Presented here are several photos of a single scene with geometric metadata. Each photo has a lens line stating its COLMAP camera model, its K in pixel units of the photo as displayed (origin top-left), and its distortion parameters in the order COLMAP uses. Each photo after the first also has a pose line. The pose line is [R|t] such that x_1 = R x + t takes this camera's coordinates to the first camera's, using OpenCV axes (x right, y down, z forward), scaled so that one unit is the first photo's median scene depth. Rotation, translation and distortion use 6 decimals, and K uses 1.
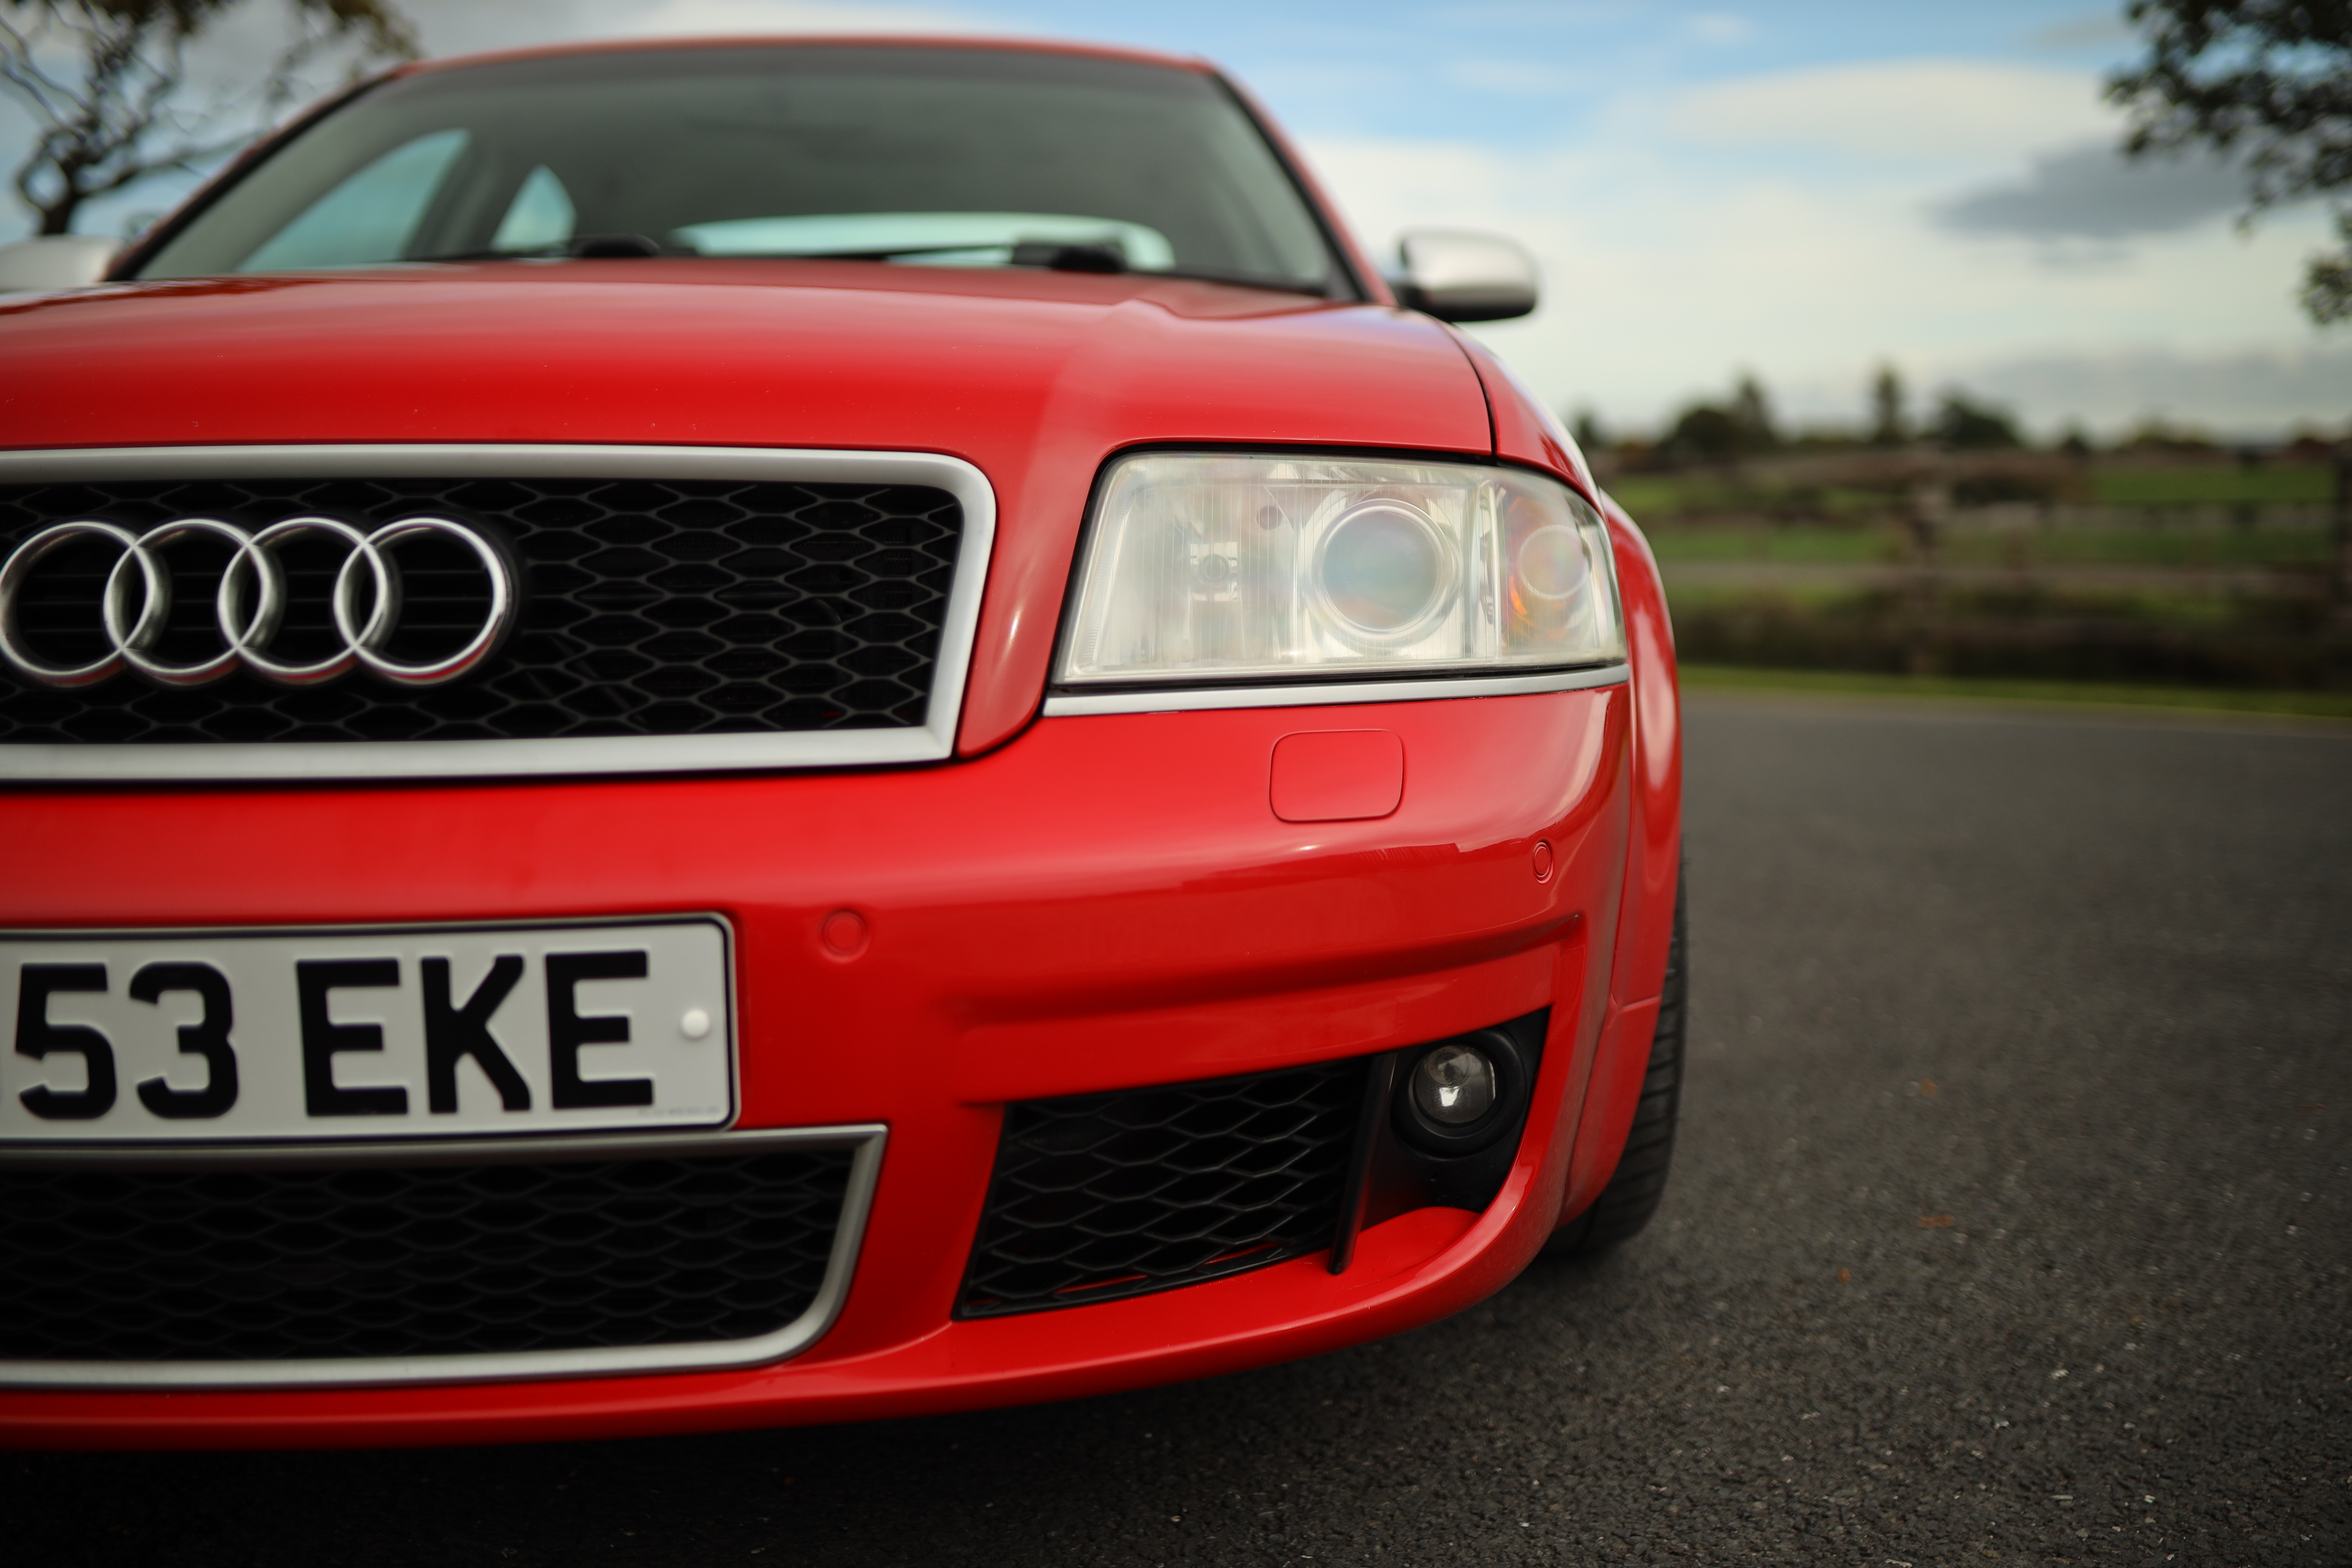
lens RADIAL K [[2235.9, 0, 1183.3], [0, 2235.9, 779.6], [0, 0, 1]] dist [-0.064166, 0.098542]
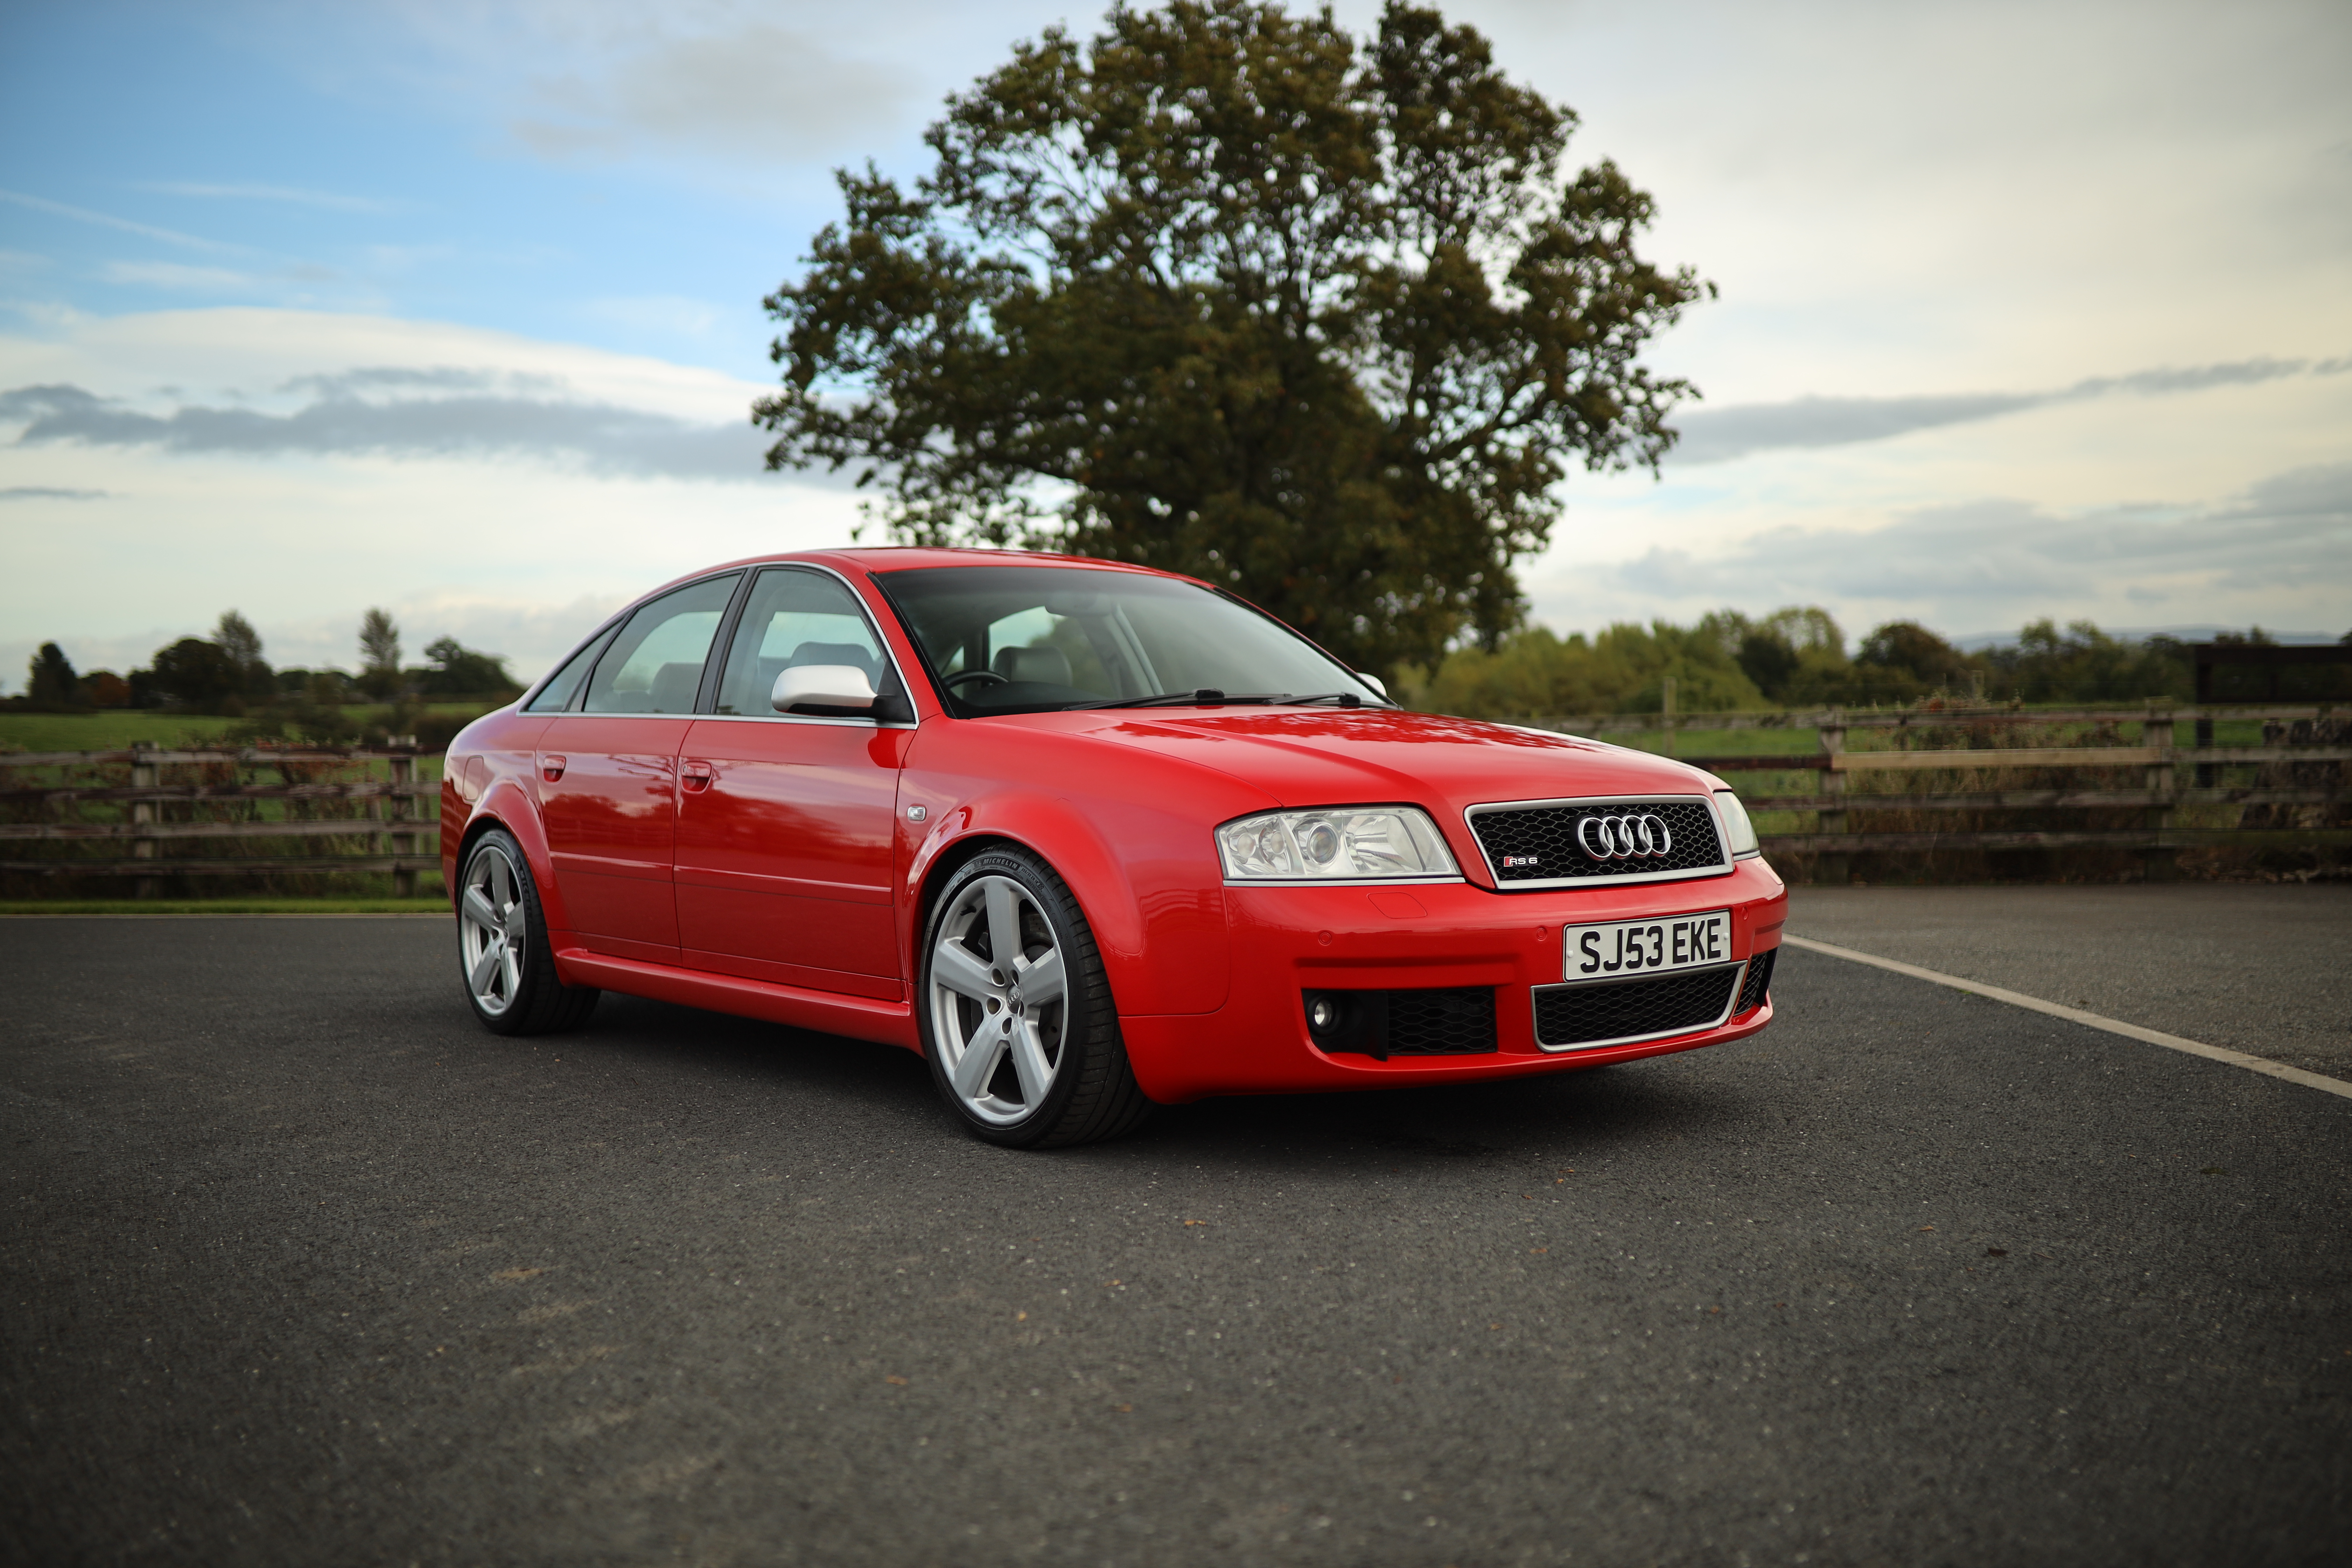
lens RADIAL K [[2235.9, 0, 1183.3], [0, 2235.9, 779.6], [0, 0, 1]] dist [-0.064166, 0.098542]
pose [[0.789832, -0.011578, 0.613213, -3.402223], [0.078423, 0.993521, -0.082252, 0.079244], [-0.608288, 0.113056, 0.785623, -1.593476]]
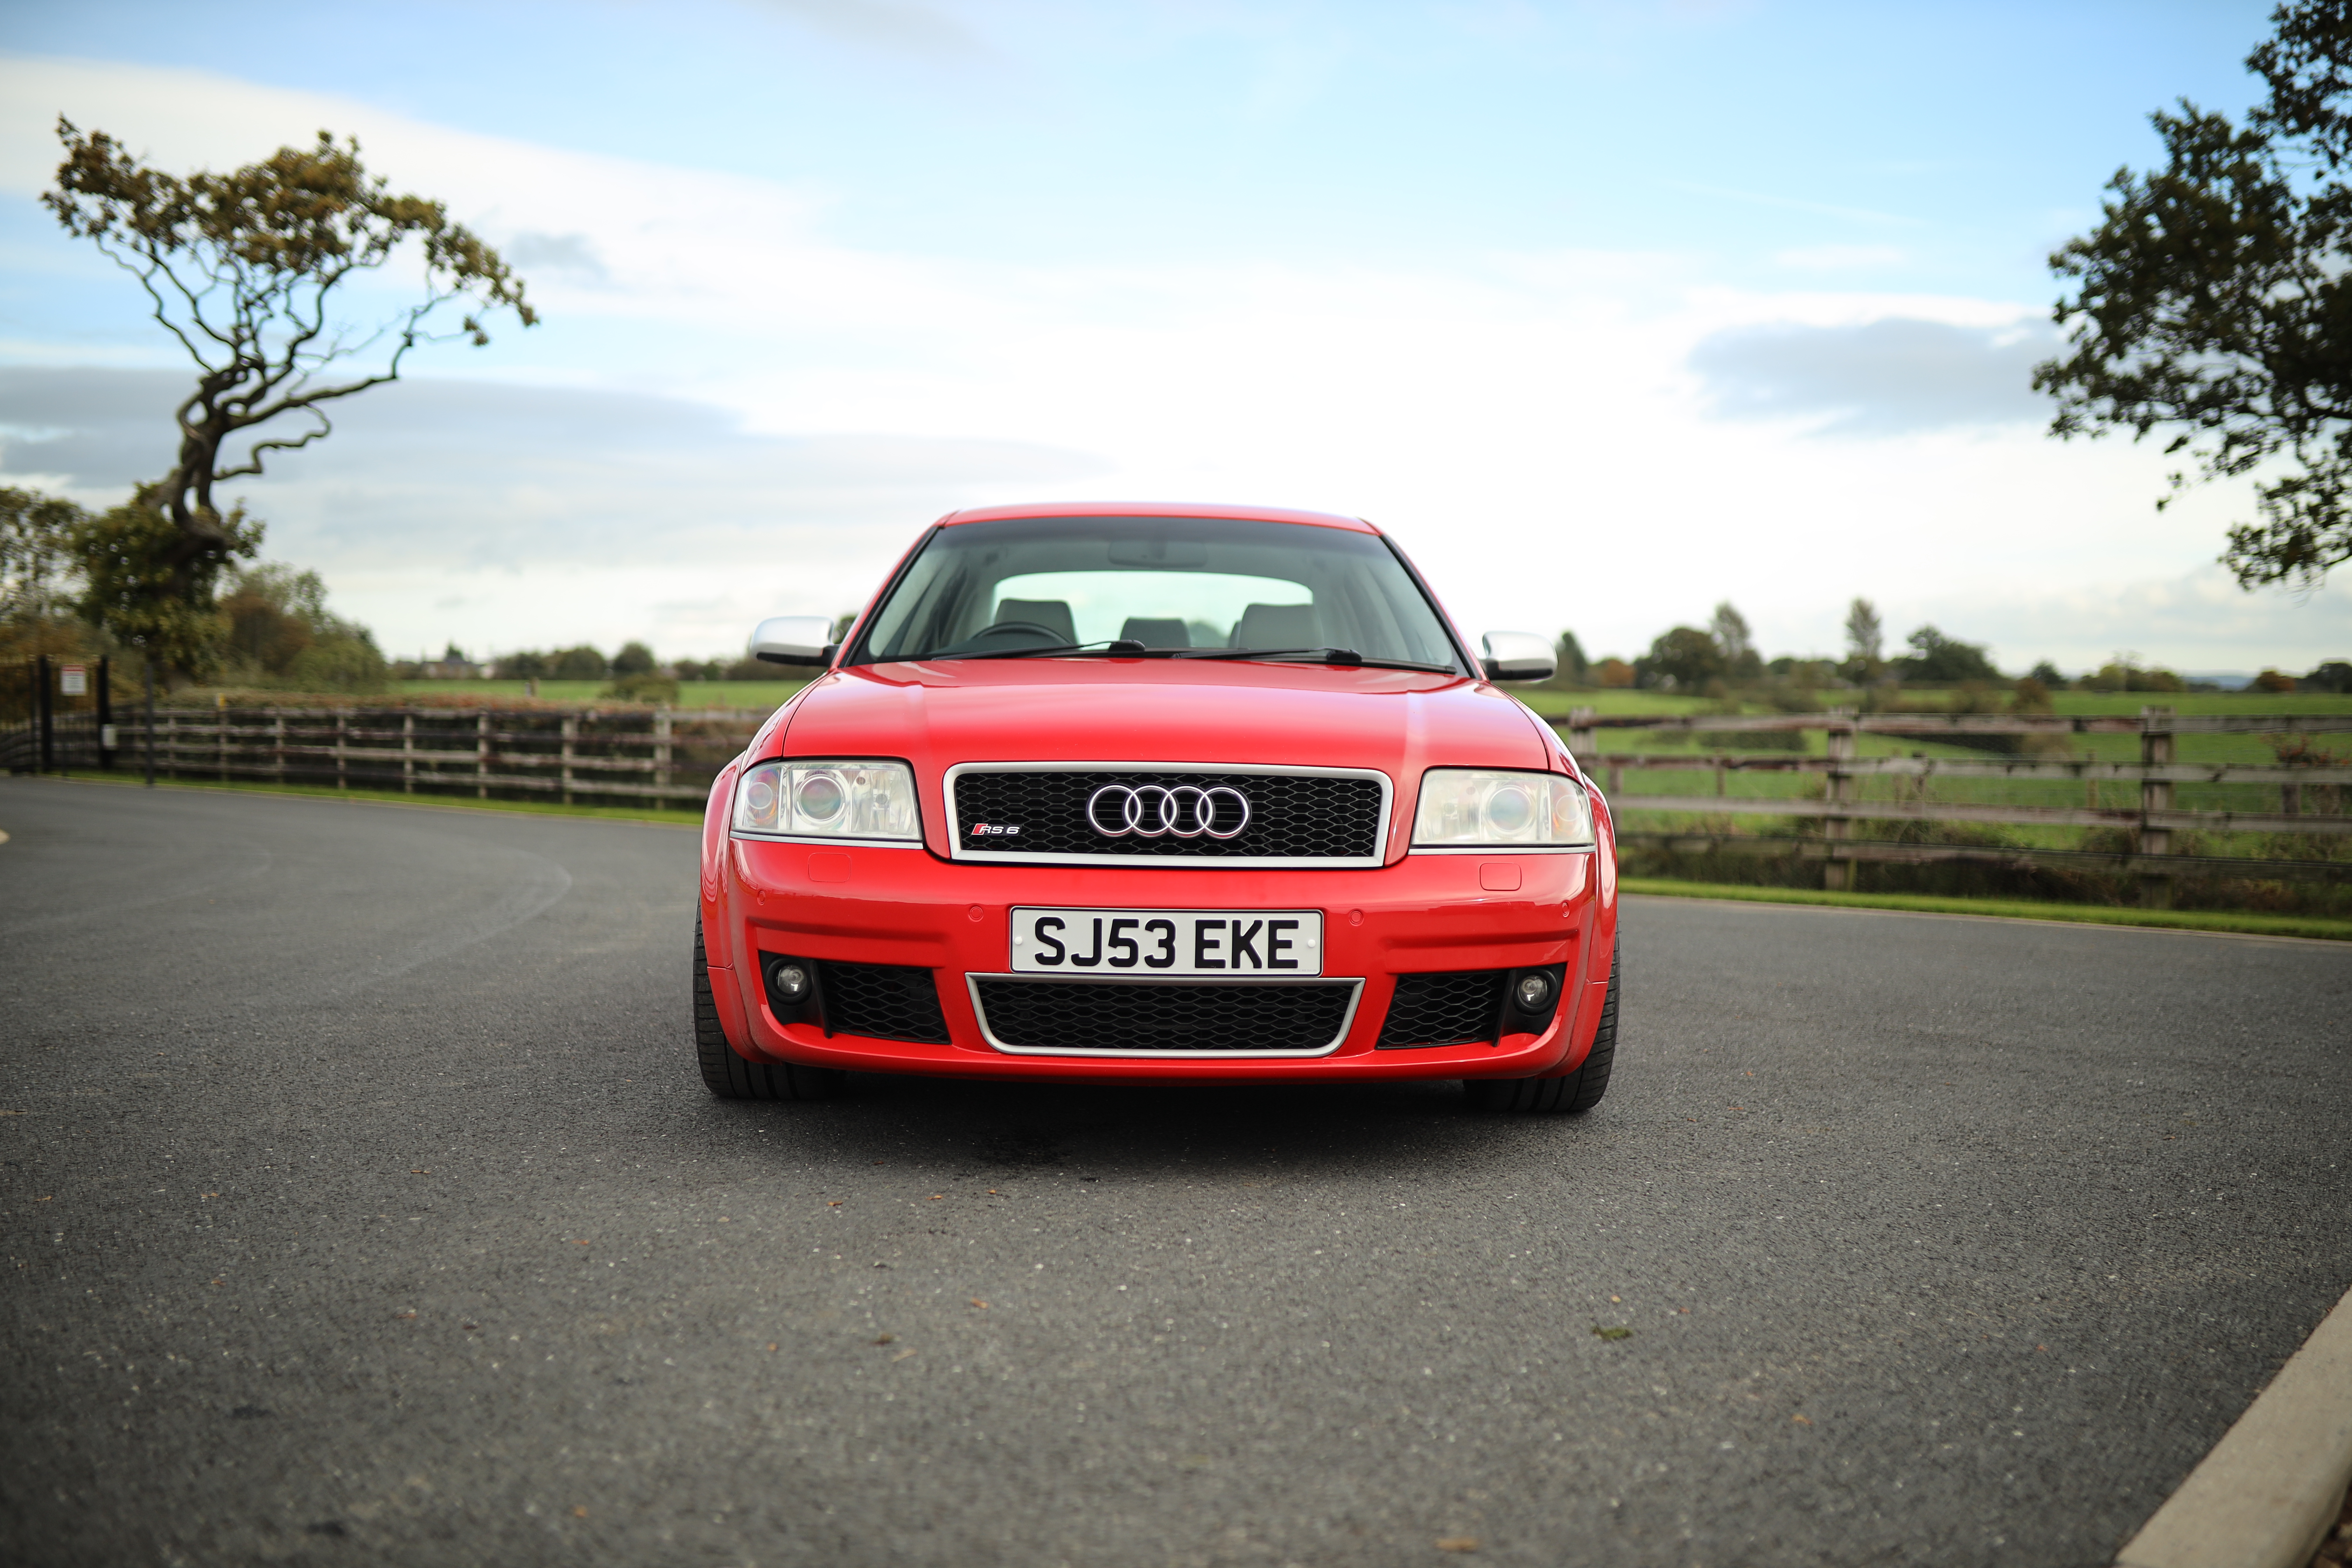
lens RADIAL K [[2235.9, 0, 1183.3], [0, 2235.9, 779.6], [0, 0, 1]] dist [-0.064166, 0.098542]
pose [[0.999639, 0.025822, 0.007452, -0.423570], [-0.024996, 0.995140, -0.095246, 0.181451], [-0.009876, 0.095026, 0.995426, -2.228771]]
